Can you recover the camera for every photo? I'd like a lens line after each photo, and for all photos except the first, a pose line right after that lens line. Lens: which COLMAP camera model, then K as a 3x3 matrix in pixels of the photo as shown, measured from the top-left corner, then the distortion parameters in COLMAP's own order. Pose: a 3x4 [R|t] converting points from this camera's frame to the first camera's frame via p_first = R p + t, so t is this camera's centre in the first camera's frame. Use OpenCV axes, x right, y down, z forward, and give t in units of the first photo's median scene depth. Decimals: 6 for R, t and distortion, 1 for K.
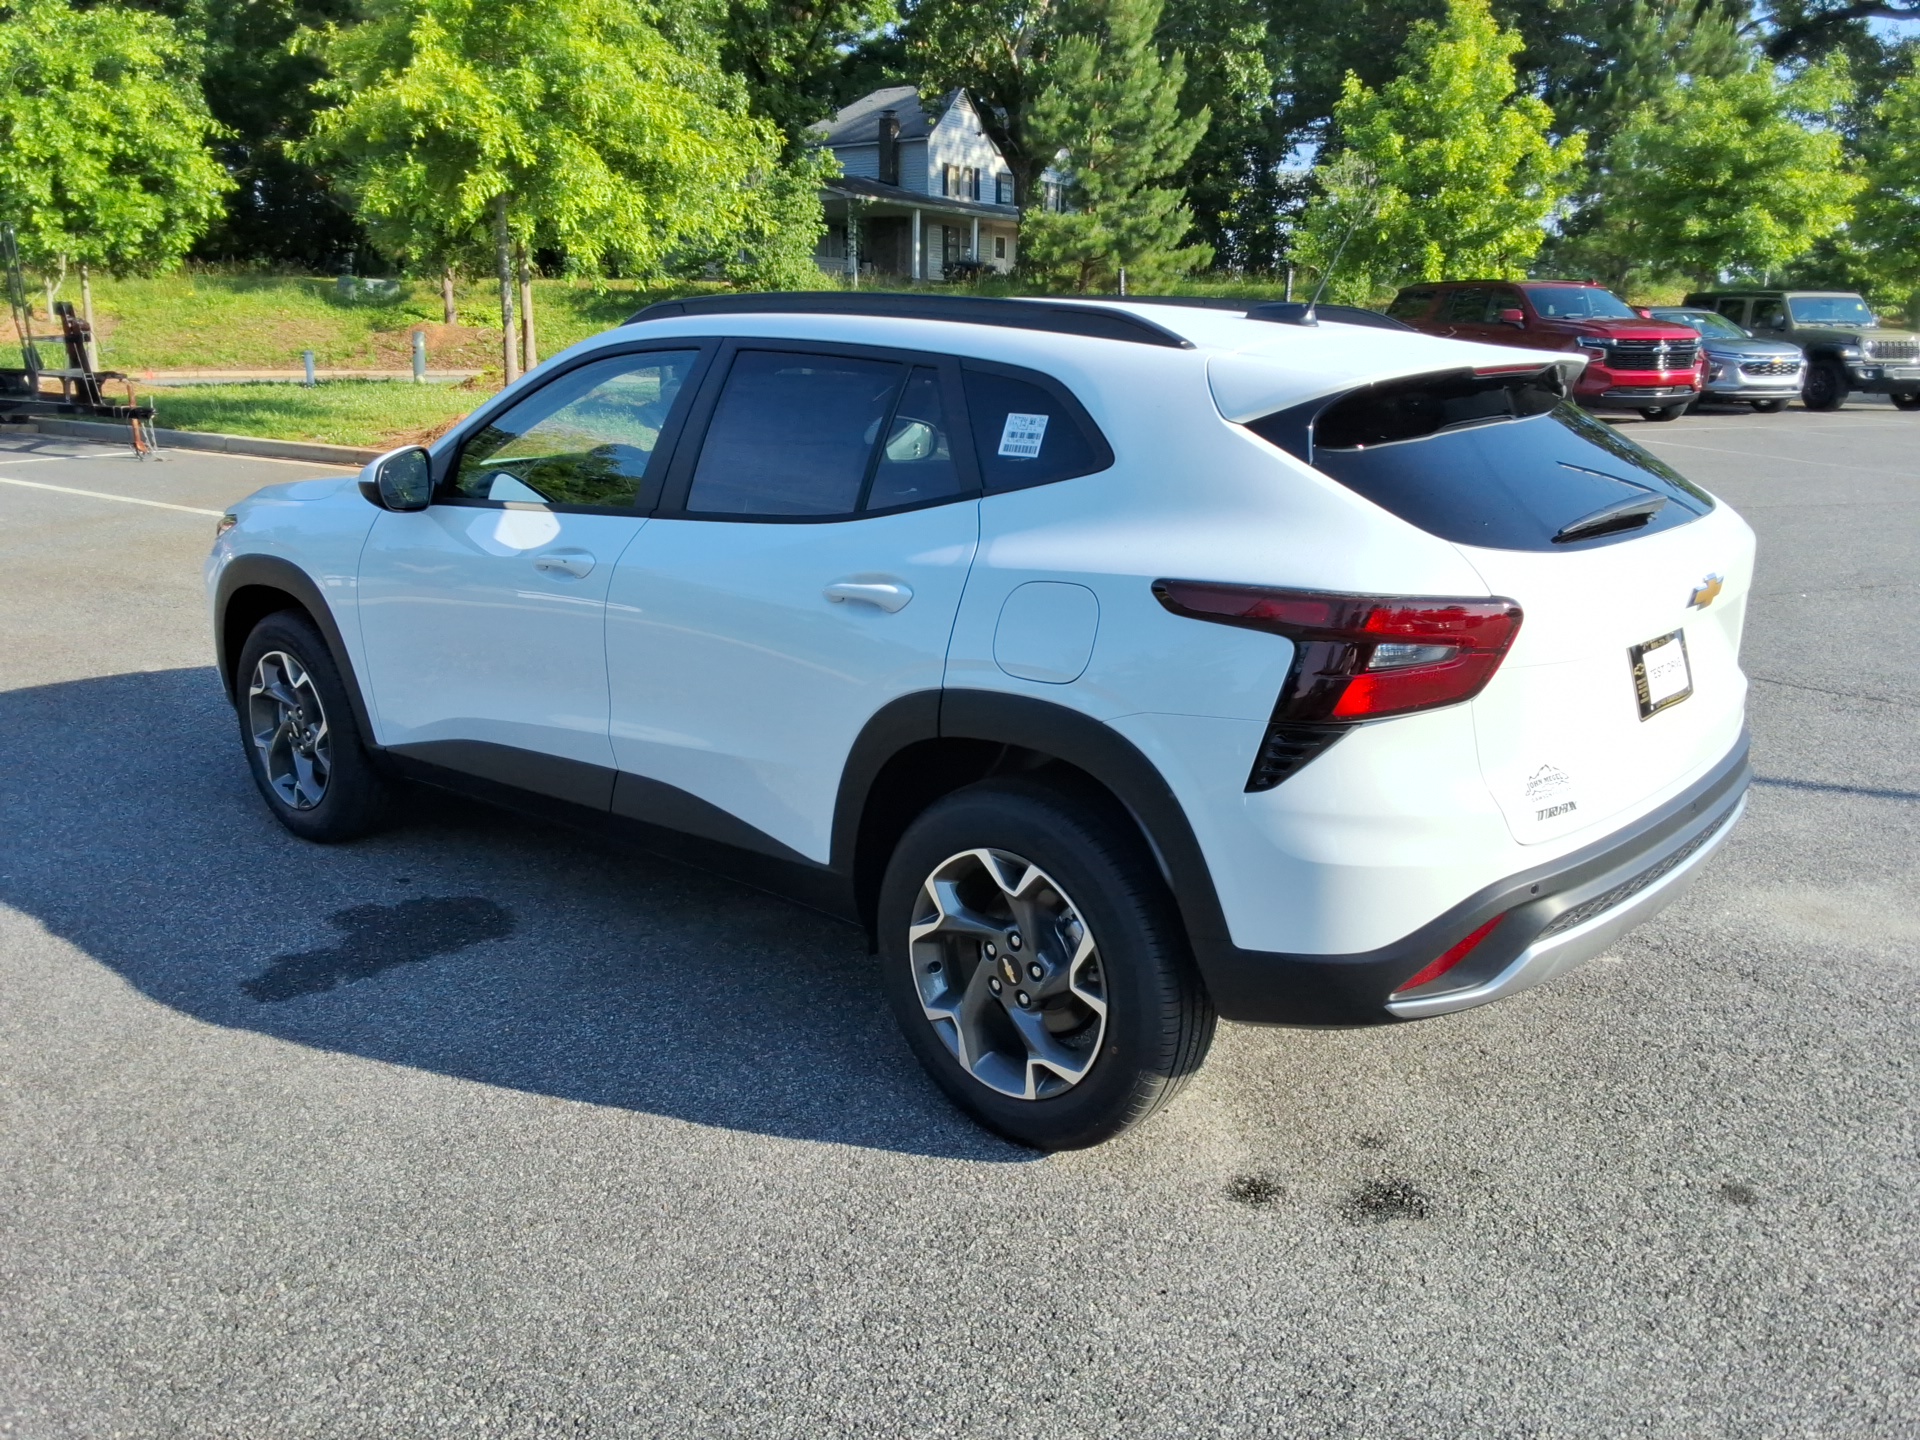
lens RADIAL K [[1532.6, 0, 959.7], [0, 1532.6, 713.6], [0, 0, 1]] dist [0.096959, -0.150350]
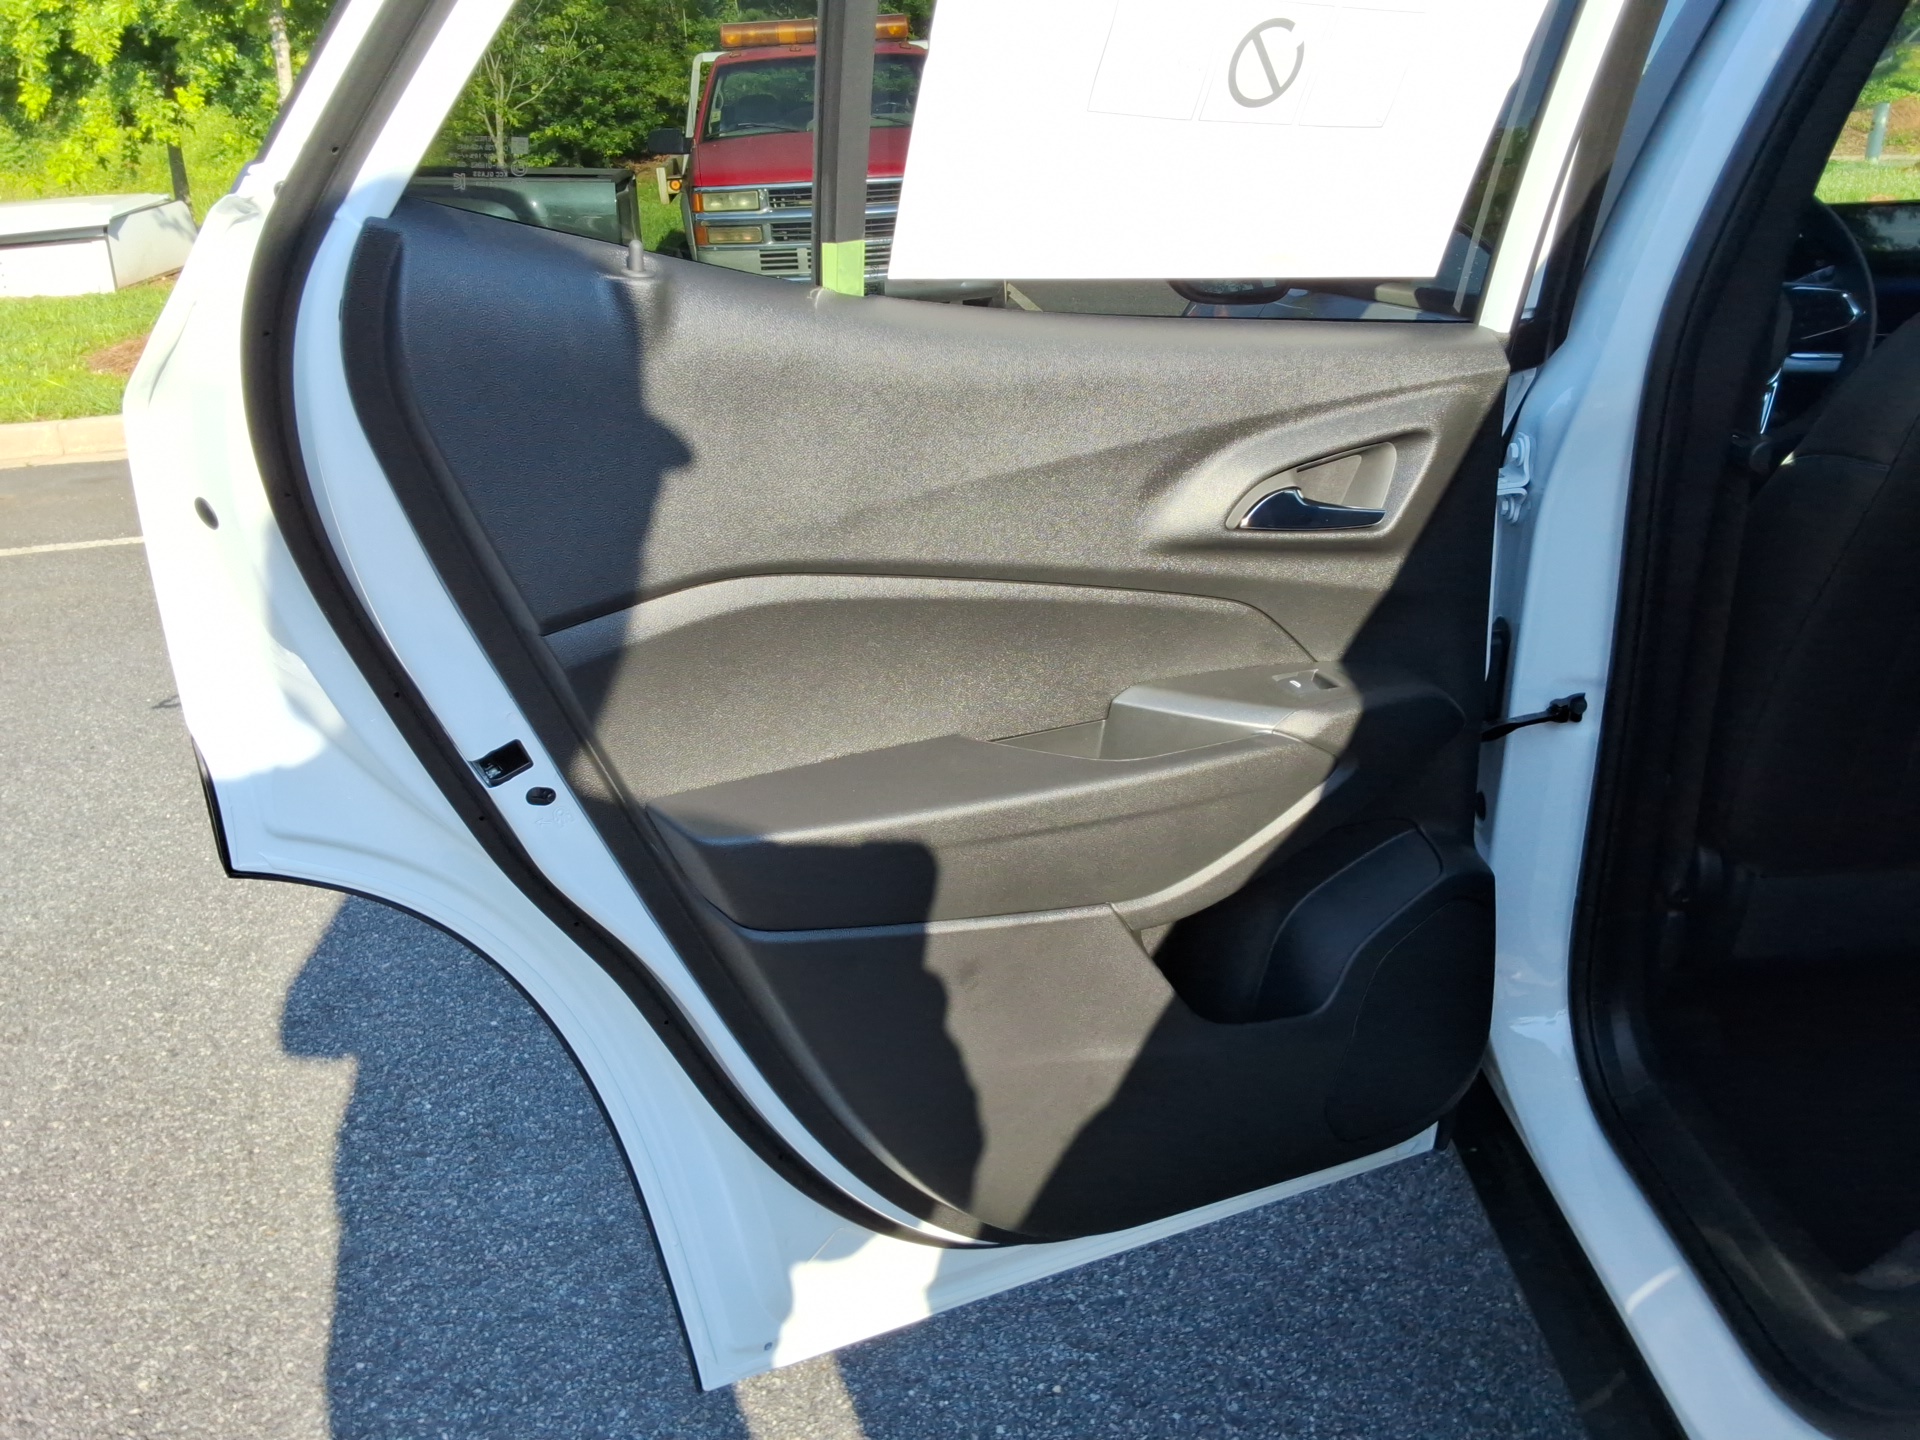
lens RADIAL K [[1532.6, 0, 983.9], [0, 1532.6, 709.7], [0, 0, 1]] dist [0.096959, -0.150350]
pose [[0.657667, 0.229699, -0.717435, -0.001190], [-0.143933, 0.973148, 0.179627, -0.013480], [0.739430, -0.014872, 0.673069, 0.101517]]
